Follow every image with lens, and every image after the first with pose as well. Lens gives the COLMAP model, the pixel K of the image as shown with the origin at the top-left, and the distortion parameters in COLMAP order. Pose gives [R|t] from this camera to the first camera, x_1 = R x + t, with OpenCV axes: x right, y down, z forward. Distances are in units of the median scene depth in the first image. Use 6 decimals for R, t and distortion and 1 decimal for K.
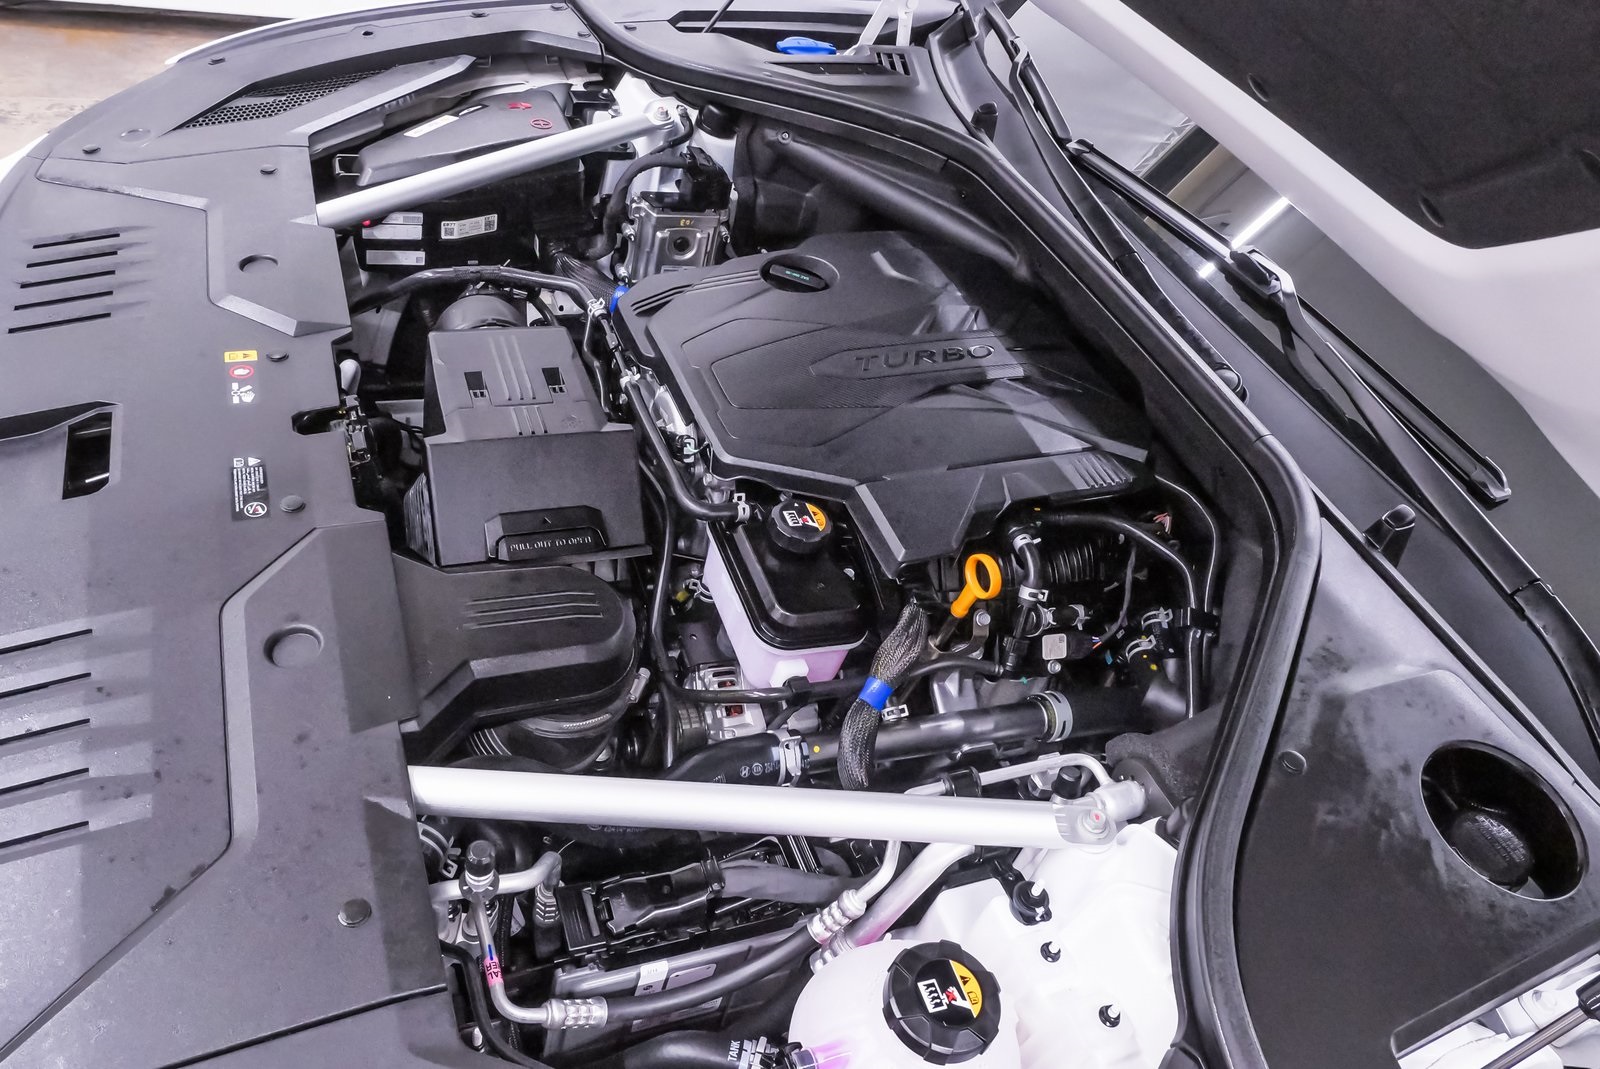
lens RADIAL K [[1094.4, 0, 808.9], [0, 1094.4, 536.2], [0, 0, 1]] dist [-0.022825, 0.001154]
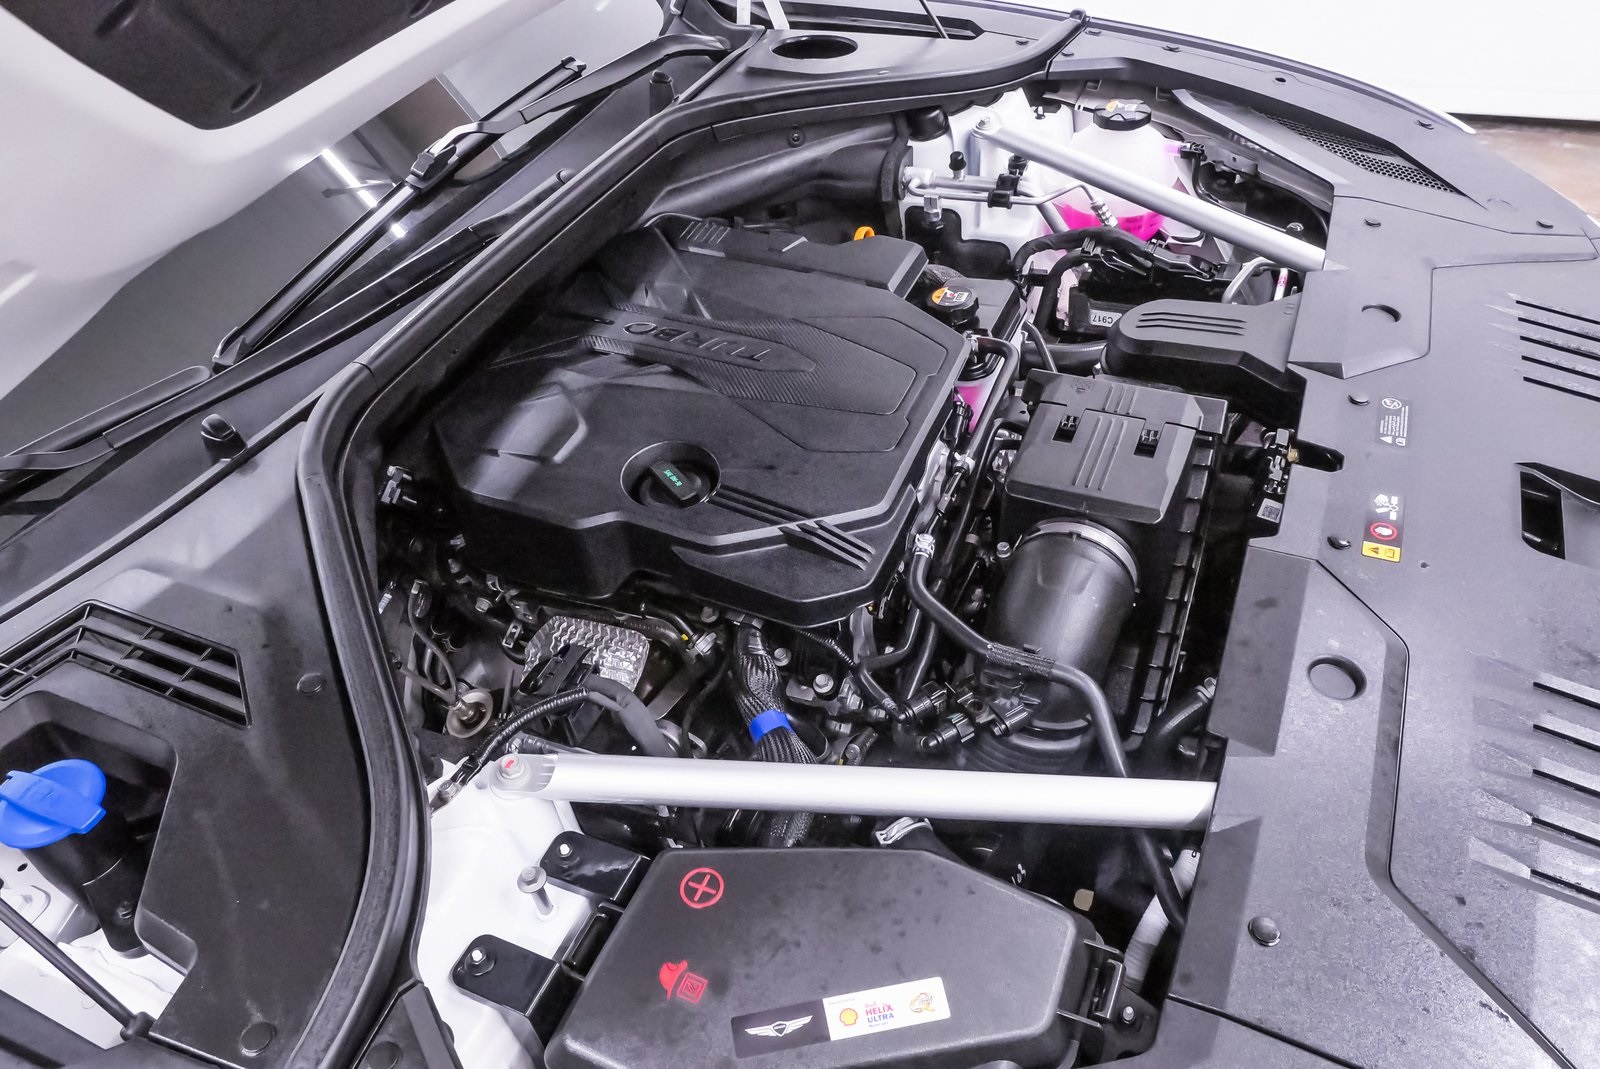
lens RADIAL K [[1094.4, 0, 808.9], [0, 1094.4, 536.2], [0, 0, 1]] dist [-0.022825, 0.001154]
pose [[-0.701751, -0.583771, 0.408359, -0.517929], [0.455047, 0.073748, 0.887409, -1.096556], [-0.548159, 0.808562, 0.213890, 0.994667]]
